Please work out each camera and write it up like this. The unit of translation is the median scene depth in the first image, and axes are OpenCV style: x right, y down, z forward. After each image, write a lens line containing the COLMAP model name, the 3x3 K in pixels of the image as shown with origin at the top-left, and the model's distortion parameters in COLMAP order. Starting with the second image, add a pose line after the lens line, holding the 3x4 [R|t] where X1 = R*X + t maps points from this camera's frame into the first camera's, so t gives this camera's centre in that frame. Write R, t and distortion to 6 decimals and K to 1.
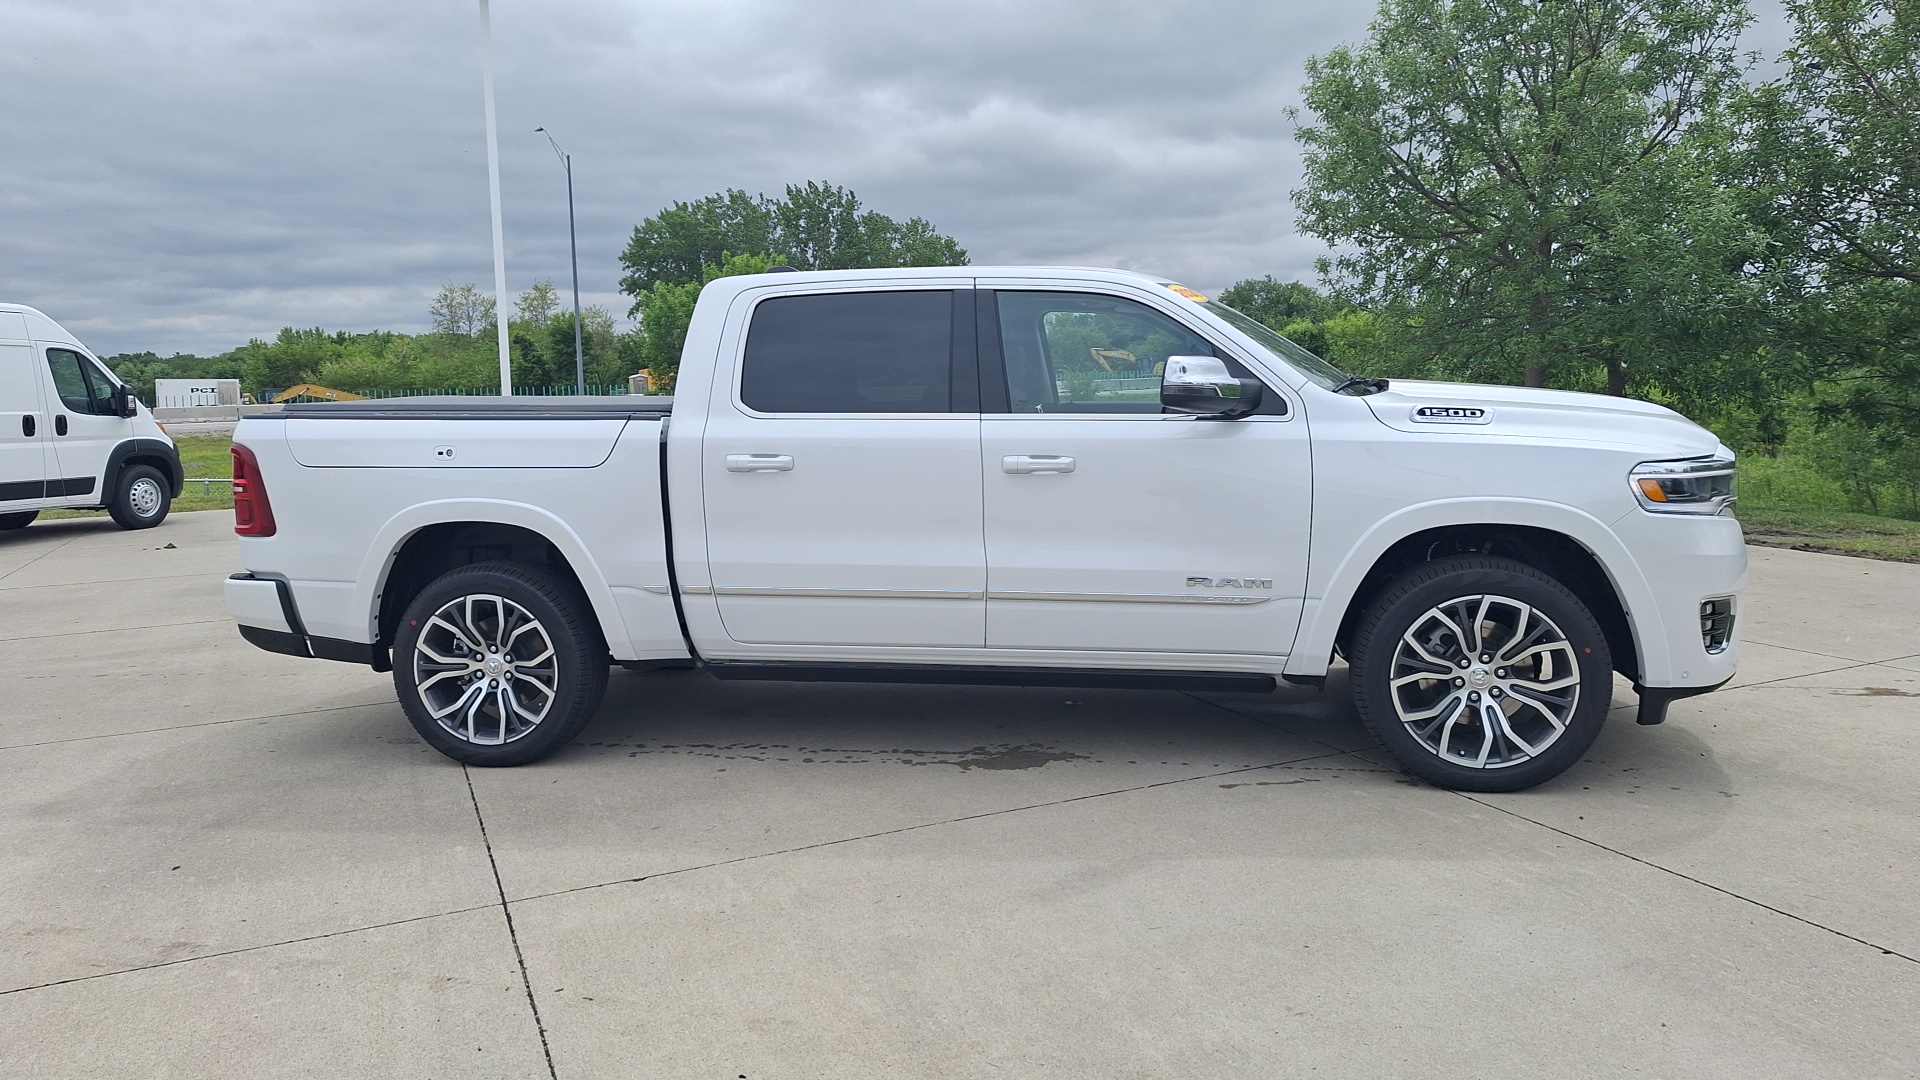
lens RADIAL K [[1332.1, 0, 952.3], [0, 1332.1, 511.4], [0, 0, 1]] dist [0.069051, -0.076577]
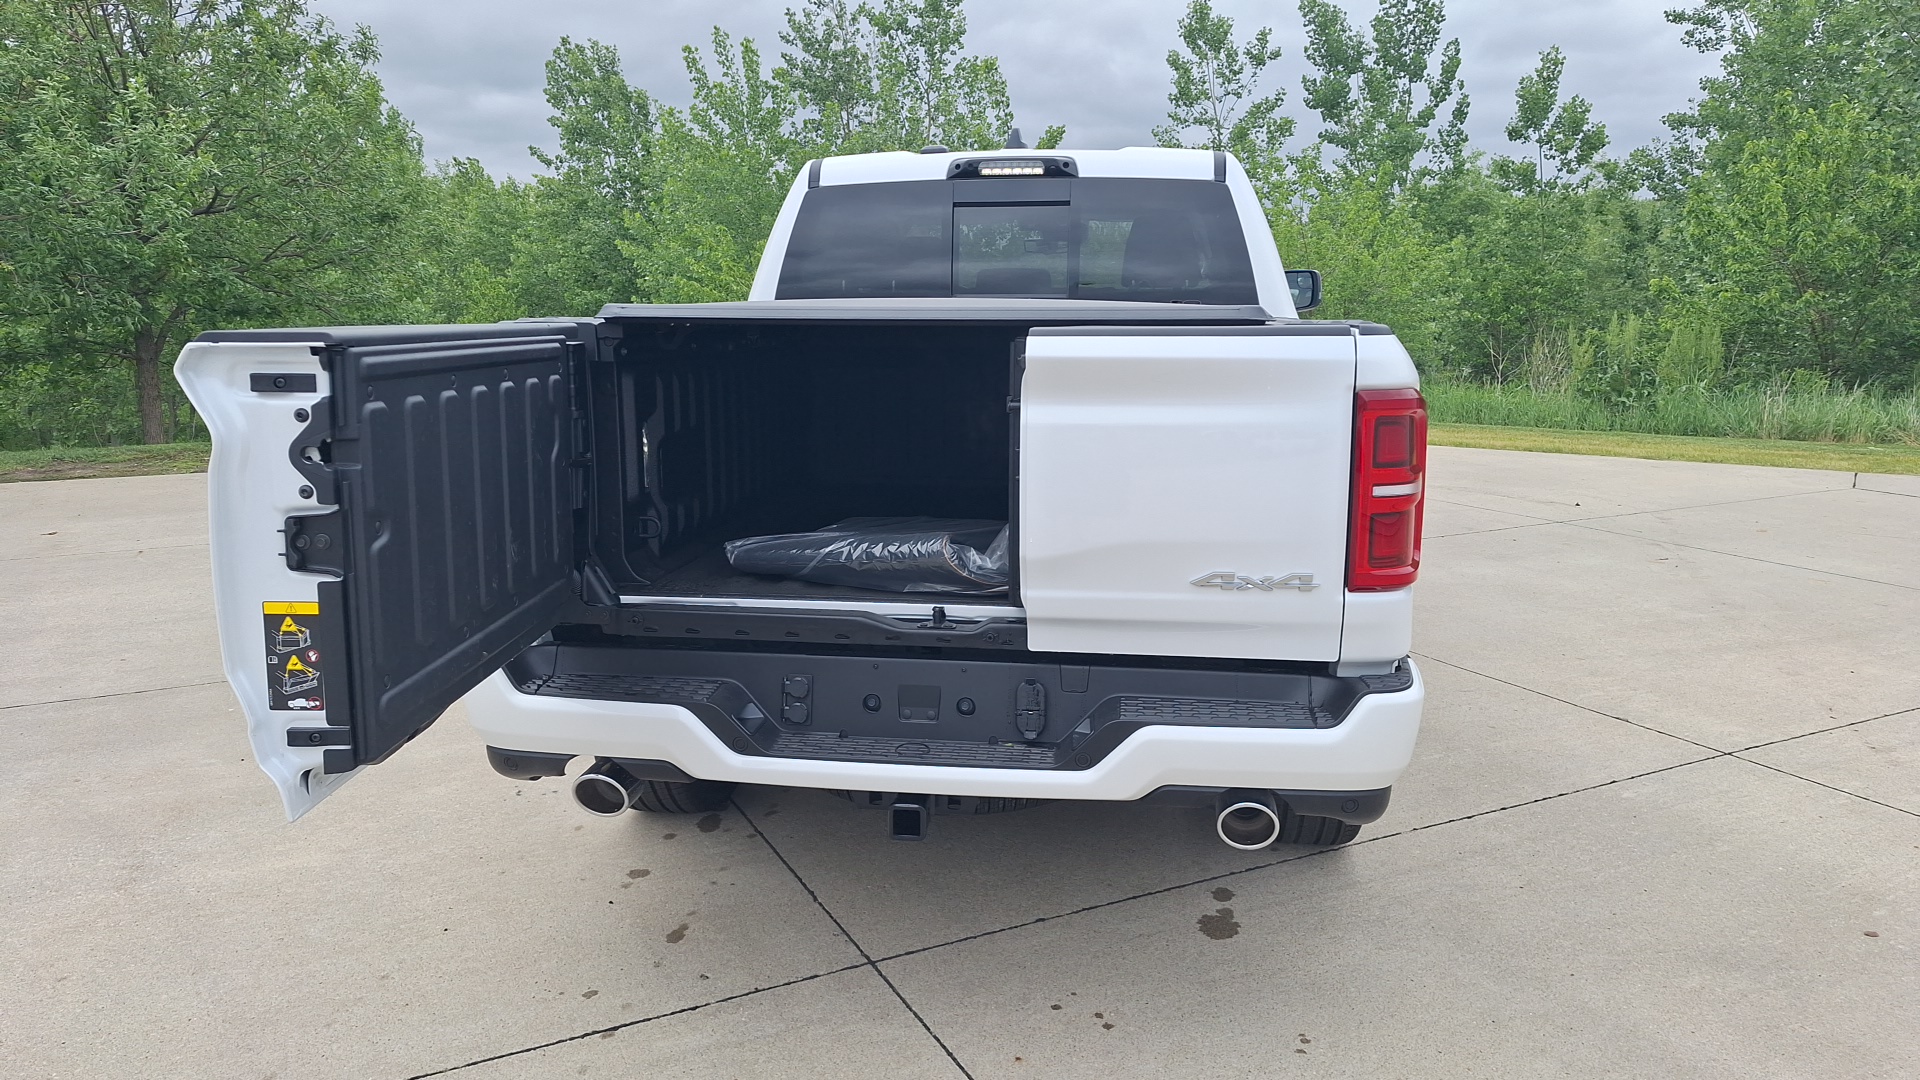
lens RADIAL K [[1324.3, 0, 957.9], [0, 1324.3, 517.7], [0, 0, 1]] dist [0.095362, -0.113491]
pose [[-0.044900, -0.145095, 0.988398, -1.019999], [0.104140, 0.983326, 0.149081, -0.094455], [-0.993549, 0.109626, -0.029041, 1.223520]]
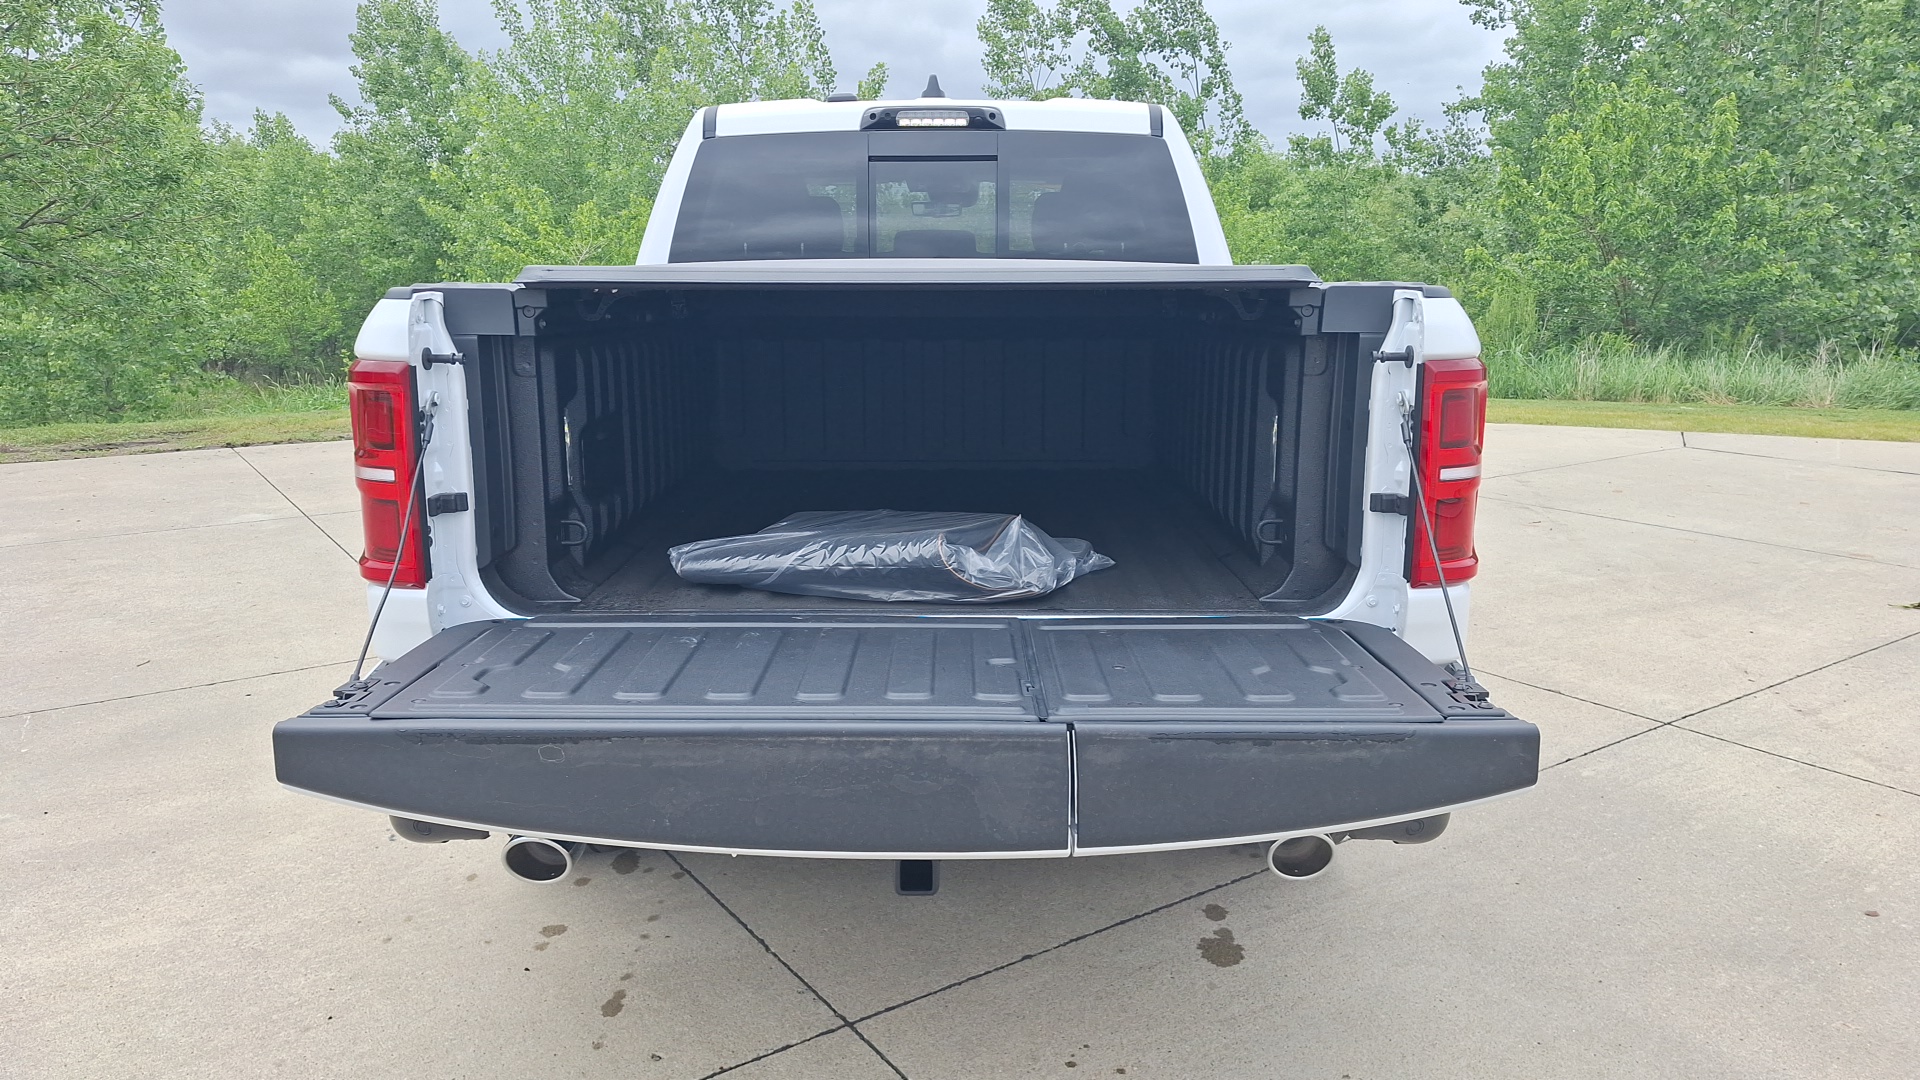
lens RADIAL K [[1332.1, 0, 952.3], [0, 1332.1, 511.4], [0, 0, 1]] dist [0.069051, -0.076577]
pose [[-0.174520, -0.158434, 0.971824, -0.943654], [0.108089, 0.977923, 0.178839, -0.098319], [-0.978703, 0.136255, -0.153542, 1.277887]]
